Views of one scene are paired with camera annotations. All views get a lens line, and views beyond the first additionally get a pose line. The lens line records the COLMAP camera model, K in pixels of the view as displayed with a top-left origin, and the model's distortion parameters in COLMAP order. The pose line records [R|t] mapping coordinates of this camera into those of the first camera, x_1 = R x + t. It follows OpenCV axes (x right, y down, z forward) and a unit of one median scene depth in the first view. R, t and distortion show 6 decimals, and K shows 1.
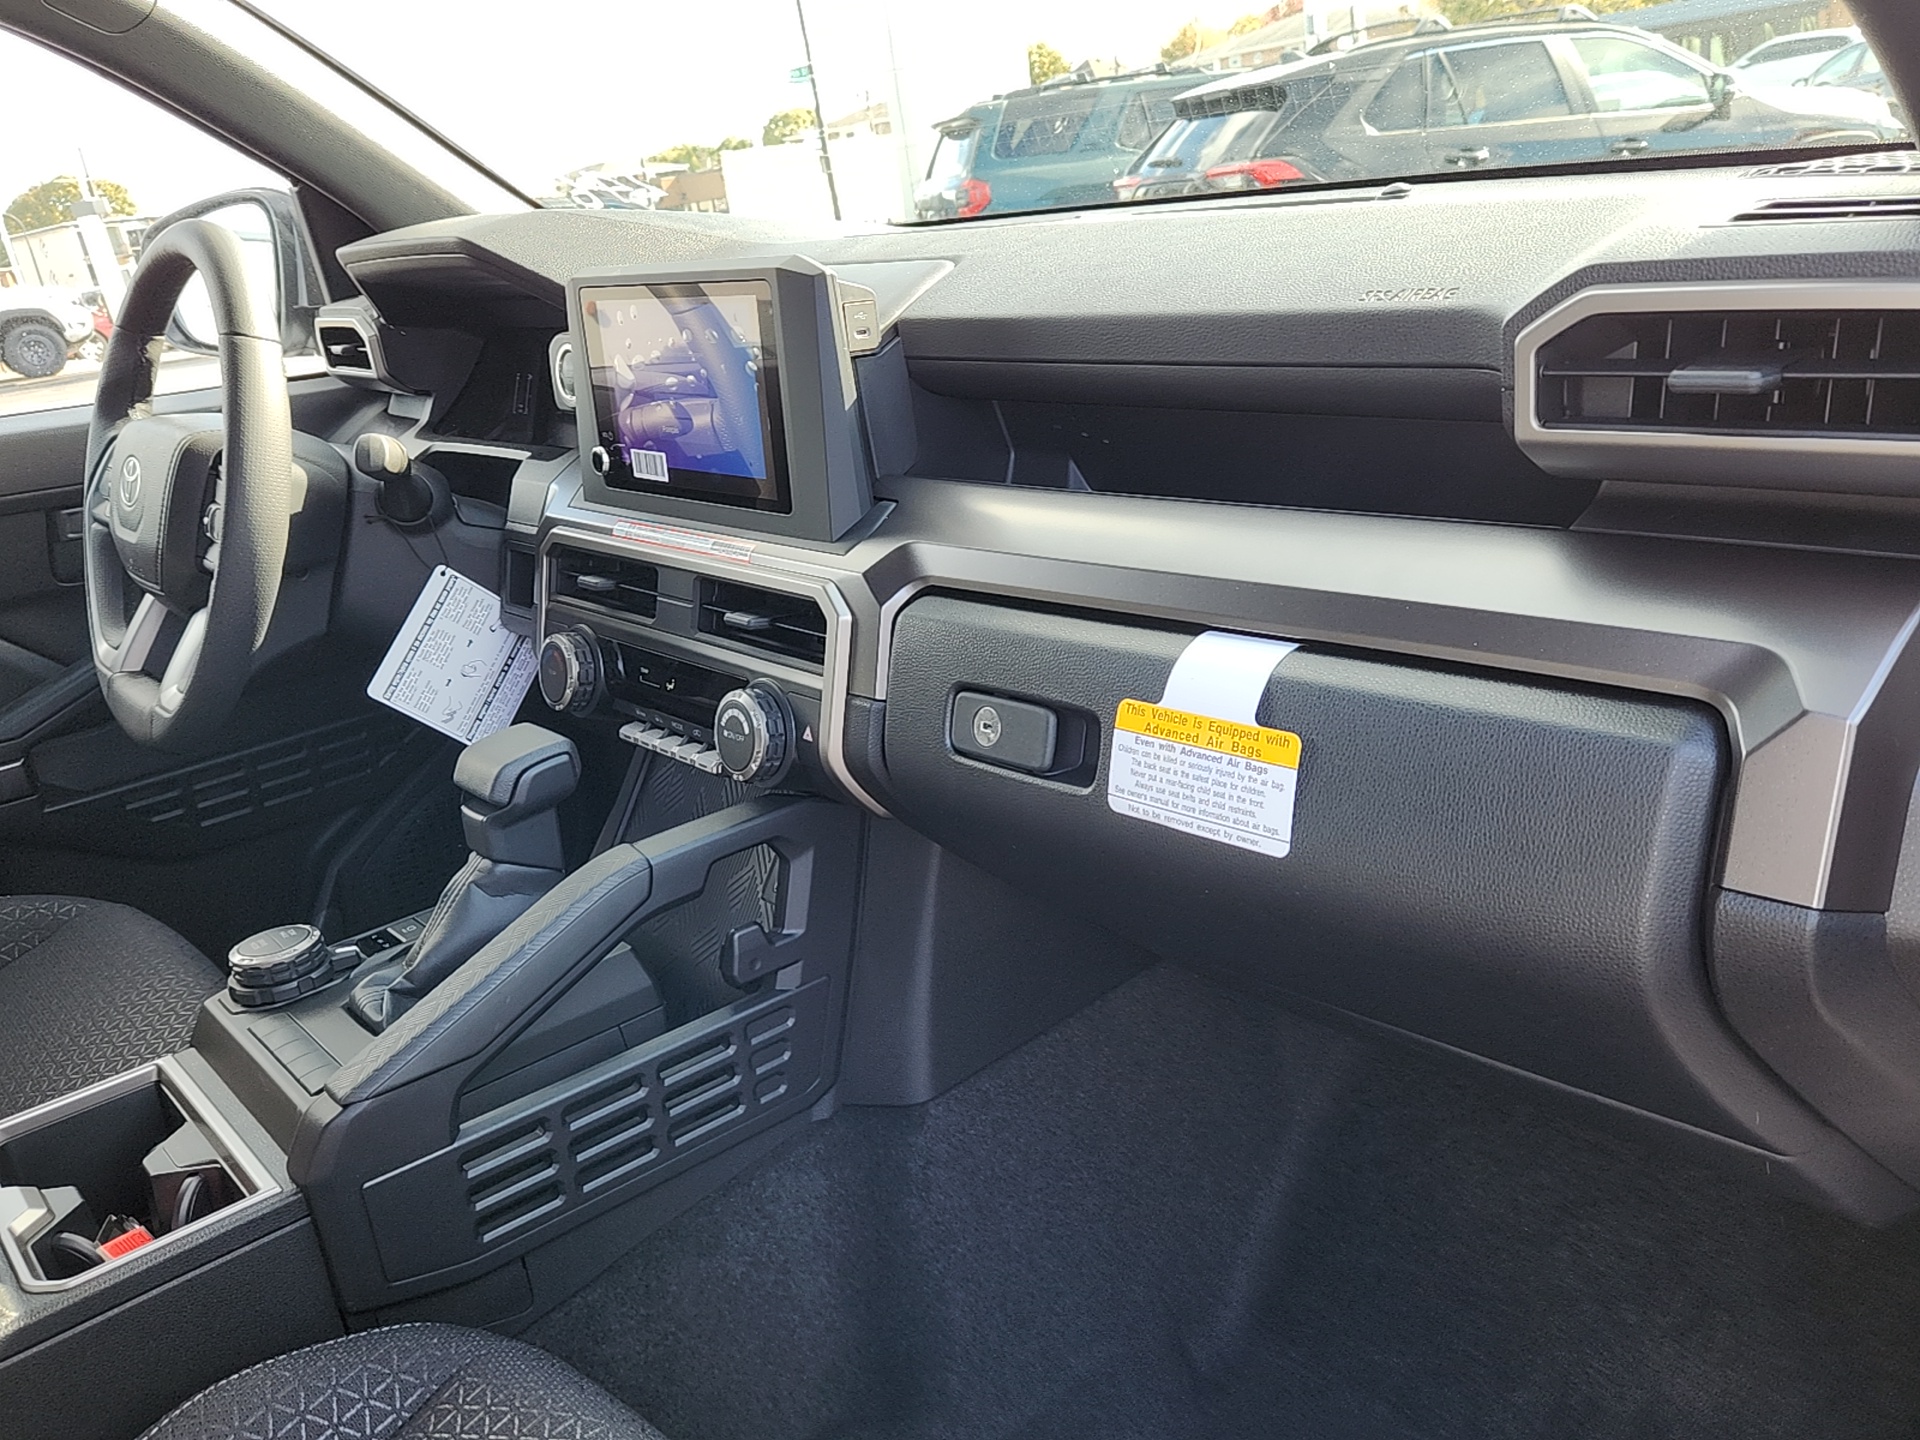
lens RADIAL K [[1548.5, 0, 960.6], [0, 1548.5, 752.9], [0, 0, 1]] dist [0.040765, -0.041158]
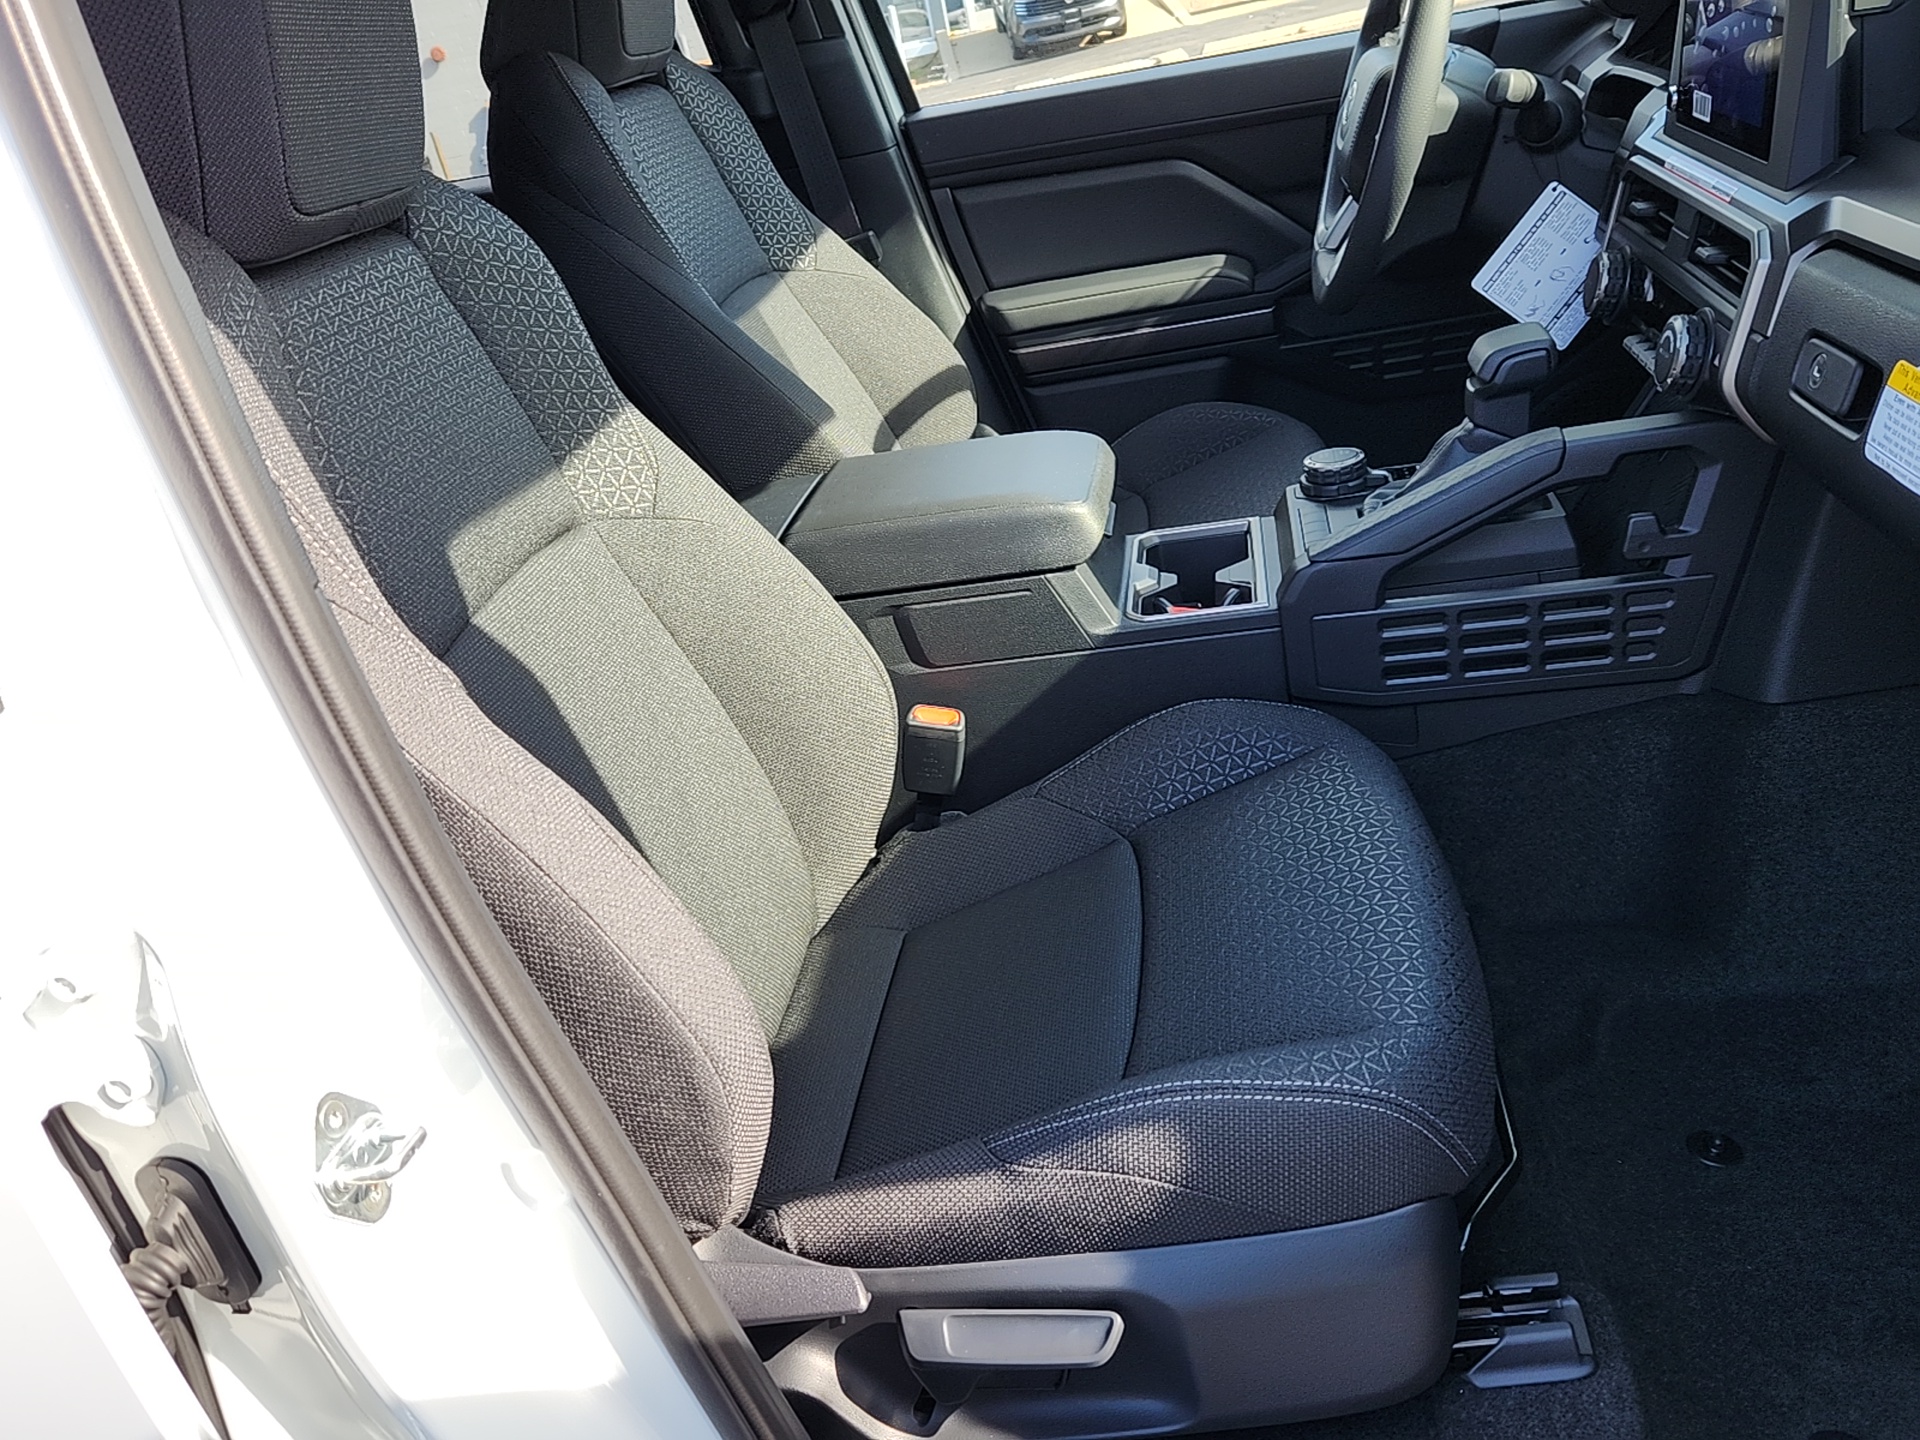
lens RADIAL K [[1548.5, 0, 960.6], [0, 1548.5, 752.9], [0, 0, 1]] dist [0.040765, -0.041158]
pose [[0.660656, 0.322564, -0.677854, 0.399129], [-0.141694, 0.940328, 0.309365, -0.015988], [0.737195, -0.108337, 0.666939, -0.242791]]
